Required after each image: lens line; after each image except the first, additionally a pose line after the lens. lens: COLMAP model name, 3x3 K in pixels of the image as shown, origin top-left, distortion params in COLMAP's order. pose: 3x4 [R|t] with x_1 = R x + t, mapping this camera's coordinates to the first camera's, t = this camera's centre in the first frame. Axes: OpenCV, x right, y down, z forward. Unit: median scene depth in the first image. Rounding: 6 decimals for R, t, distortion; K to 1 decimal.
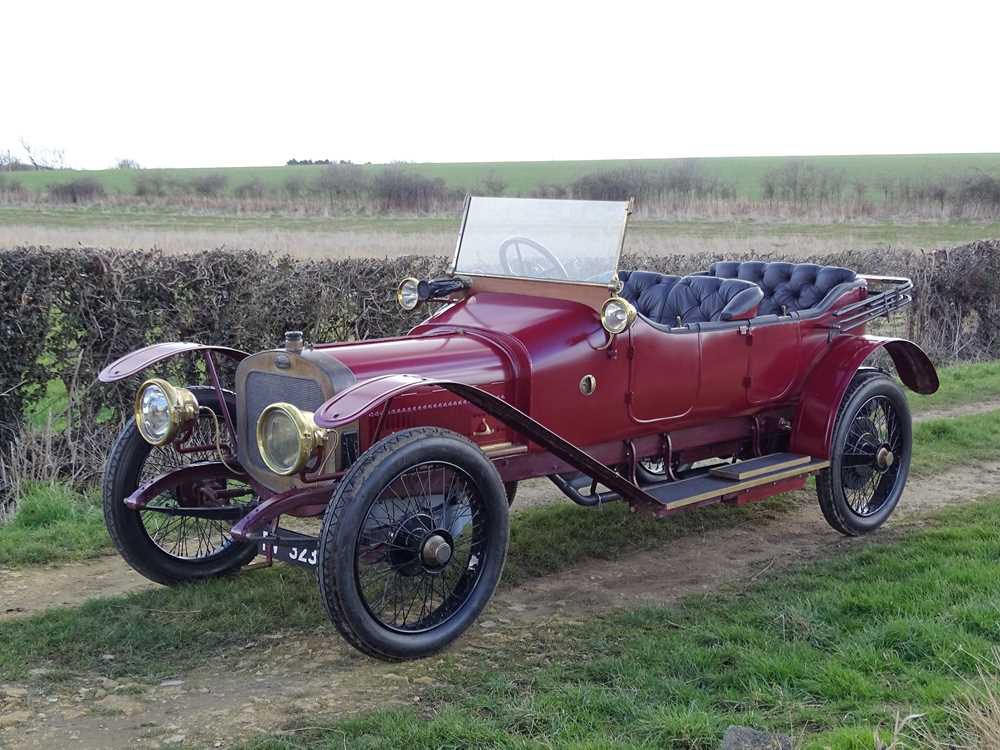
lens RADIAL K [[1375.0, 0, 535.8], [0, 1375.0, 400.0], [0, 0, 1]] dist [0.011672, 0.026649]
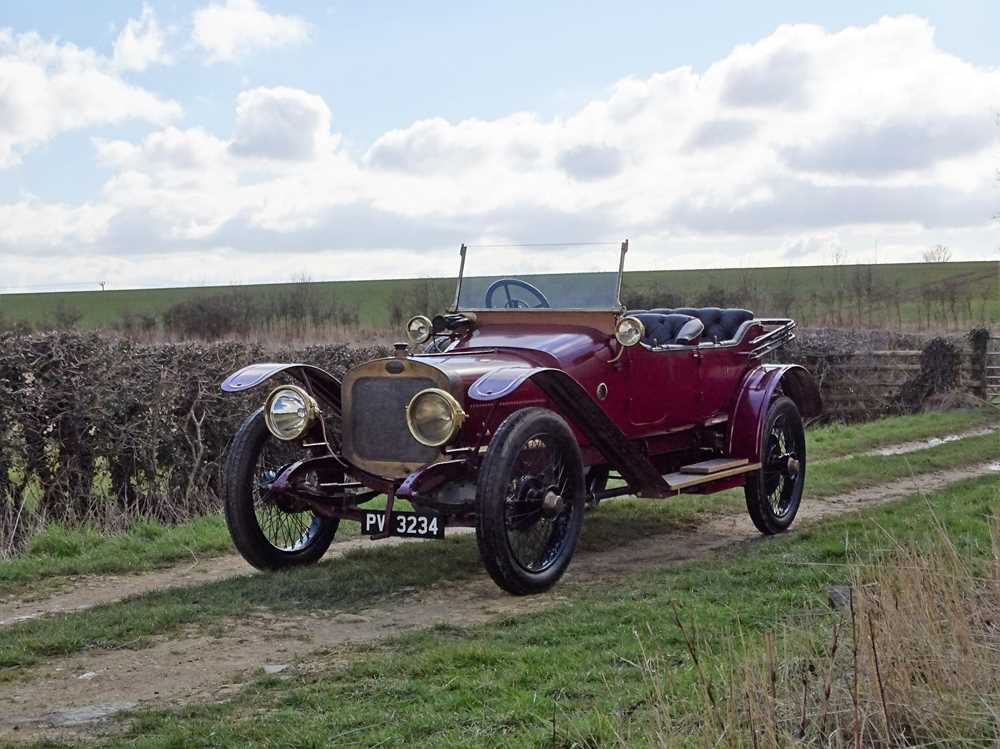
lens RADIAL K [[1604.0, 0, 500.0], [0, 1604.0, 374.5], [0, 0, 1]] dist [-0.029317, -0.000134]
pose [[0.974114, -0.028683, 0.224229, -0.369848], [0.054024, 0.992713, -0.107710, 0.123313], [-0.219506, 0.117035, 0.968566, -0.356969]]
